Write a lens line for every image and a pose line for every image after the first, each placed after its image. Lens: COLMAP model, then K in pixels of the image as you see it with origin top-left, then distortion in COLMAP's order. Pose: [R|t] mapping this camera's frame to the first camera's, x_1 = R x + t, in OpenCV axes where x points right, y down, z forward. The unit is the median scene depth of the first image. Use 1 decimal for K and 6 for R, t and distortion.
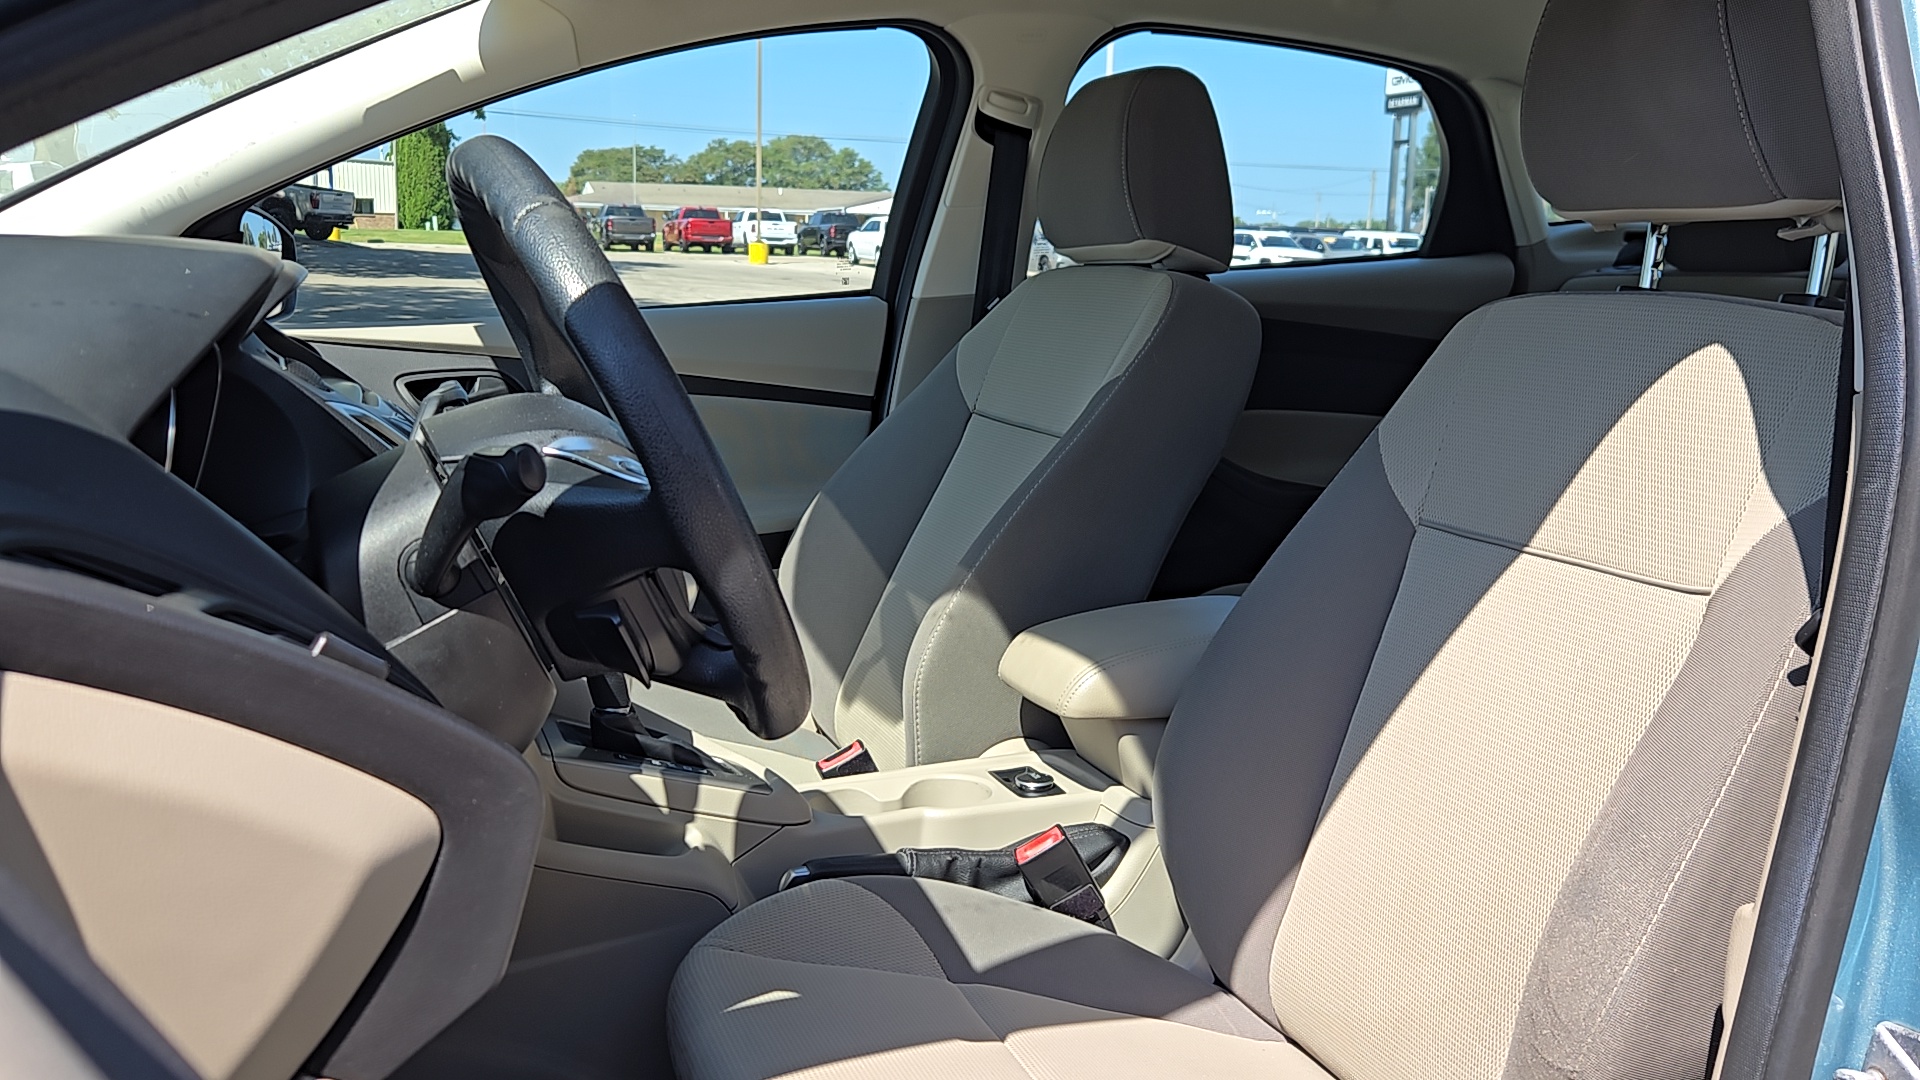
lens RADIAL K [[1602.4, 0, 949.4], [0, 1602.4, 538.0], [0, 0, 1]] dist [0.006576, -0.003041]
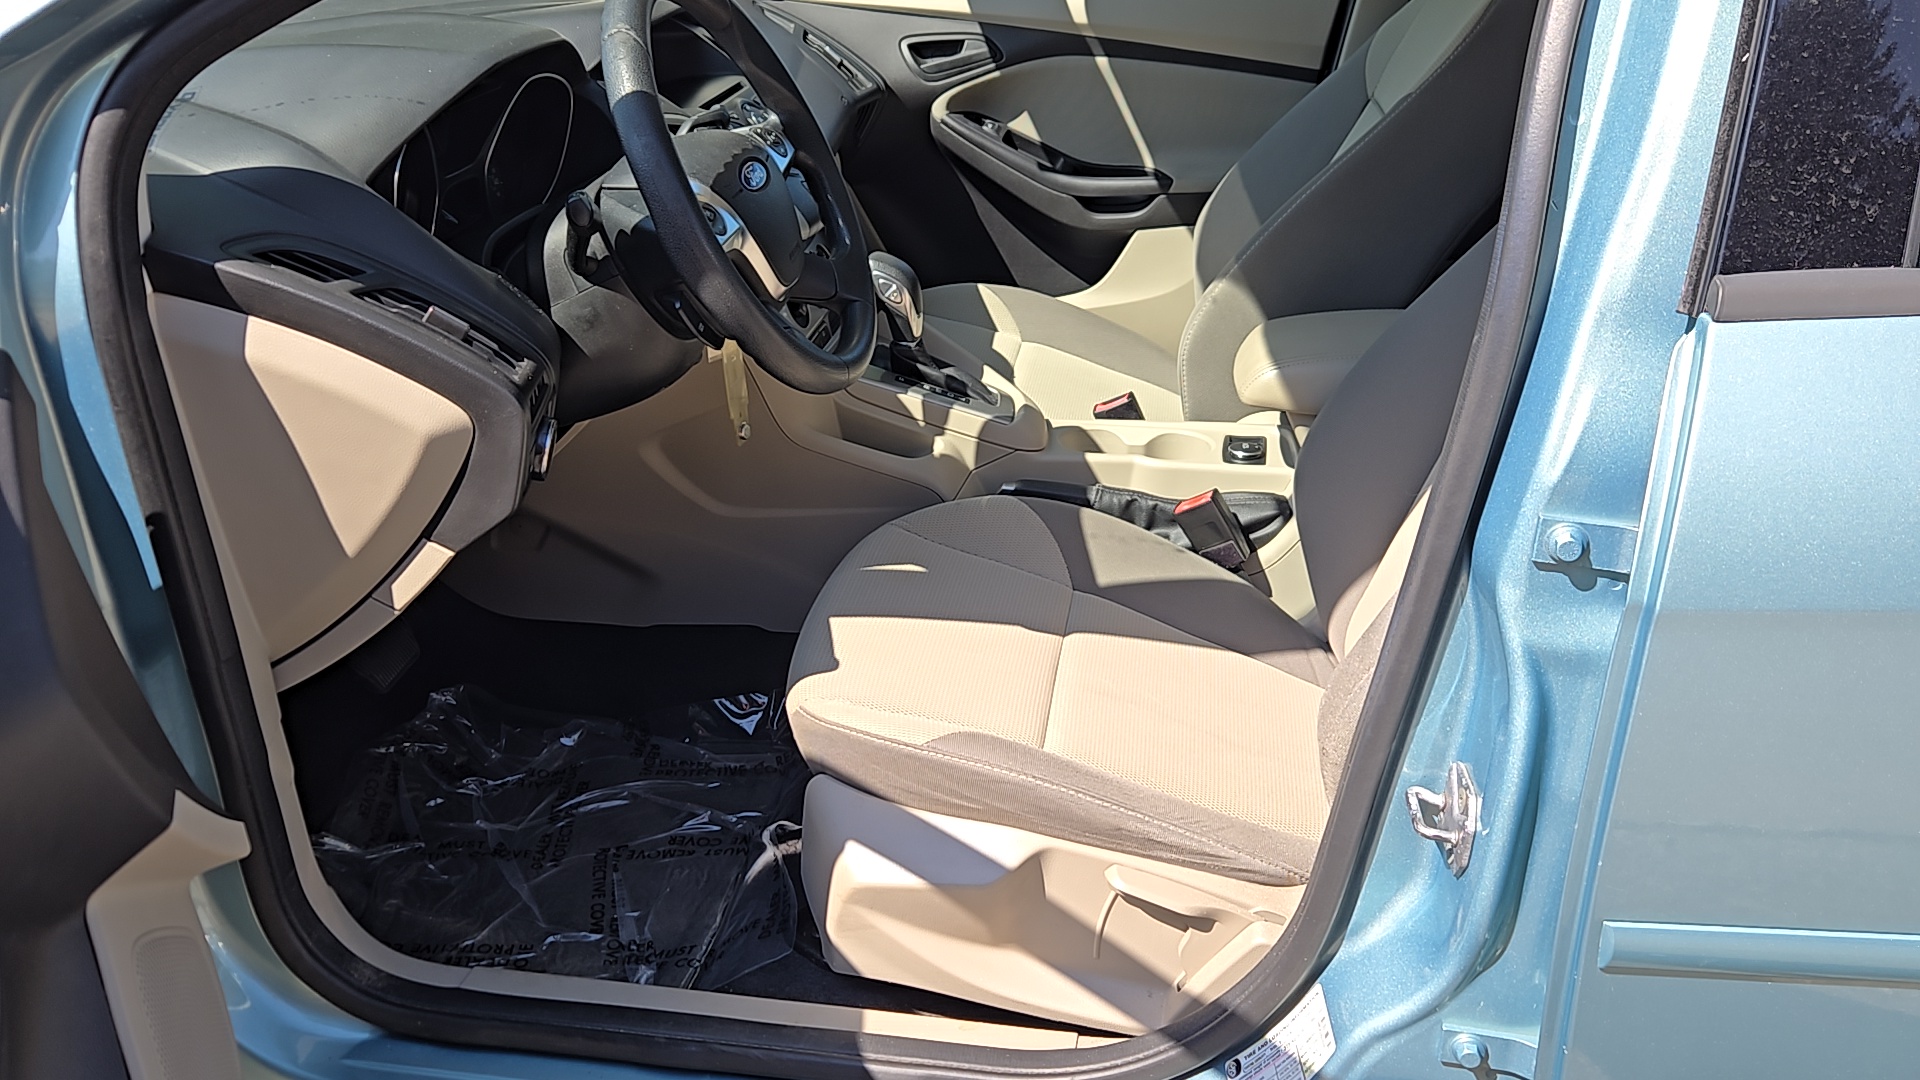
lens RADIAL K [[1602.4, 0, 950.9], [0, 1602.4, 543.6], [0, 0, 1]] dist [0.006576, -0.003041]
pose [[0.858692, 0.203694, -0.470273, 0.480872], [-0.071583, 0.956296, 0.283504, -0.112818], [0.507468, -0.209779, 0.835745, -0.126783]]
